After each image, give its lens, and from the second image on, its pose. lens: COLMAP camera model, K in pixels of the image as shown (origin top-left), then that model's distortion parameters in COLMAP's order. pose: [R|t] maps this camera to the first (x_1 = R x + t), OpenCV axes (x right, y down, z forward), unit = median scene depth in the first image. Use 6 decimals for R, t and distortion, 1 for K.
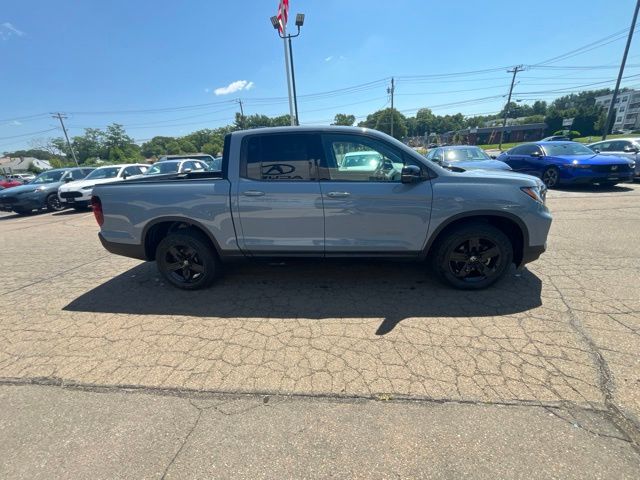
lens RADIAL K [[261.2, 0, 319.1], [0, 261.2, 238.9], [0, 0, 1]] dist [-0.002957, 0.000179]
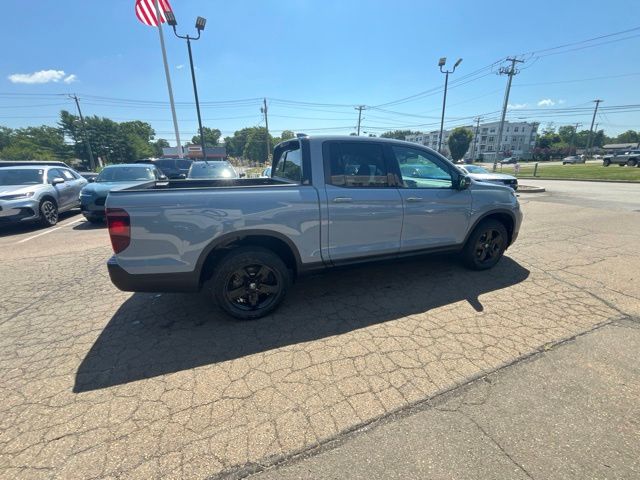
lens RADIAL K [[261.2, 0, 318.9], [0, 261.2, 239.0], [0, 0, 1]] dist [-0.002957, 0.000179]
pose [[0.888404, -0.081235, 0.451818, -0.792768], [0.107152, 0.993727, -0.032024, -0.008488], [-0.446382, 0.076864, 0.891535, 0.184723]]
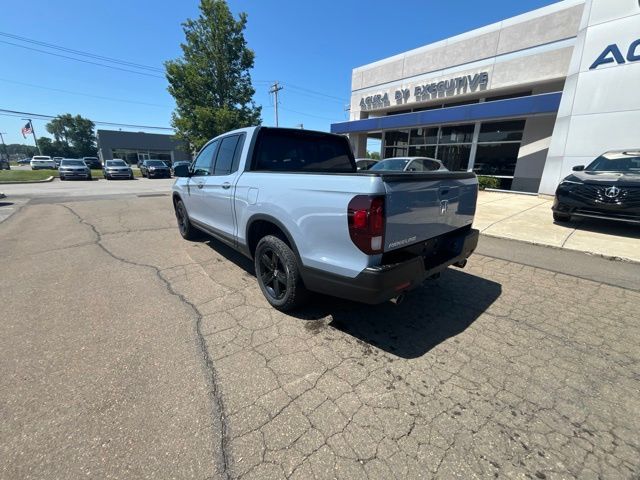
lens RADIAL K [[261.2, 0, 319.3], [0, 261.2, 239.8], [0, 0, 1]] dist [-0.002957, 0.000179]
pose [[-0.732208, -0.134663, 0.667635, -1.240825], [0.247393, 0.860718, 0.444929, -0.599450], [-0.634561, 0.490949, -0.596910, 2.213654]]
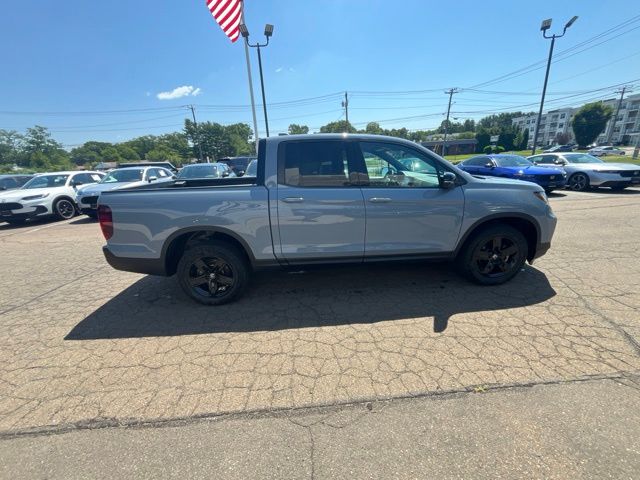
lens RADIAL K [[261.2, 0, 319.0], [0, 261.2, 238.9], [0, 0, 1]] dist [-0.002957, 0.000179]
pose [[0.985987, -0.034257, 0.163266, -0.329209], [0.039718, 0.998751, -0.030302, 0.004396], [-0.162024, 0.036362, 0.986117, 0.025168]]
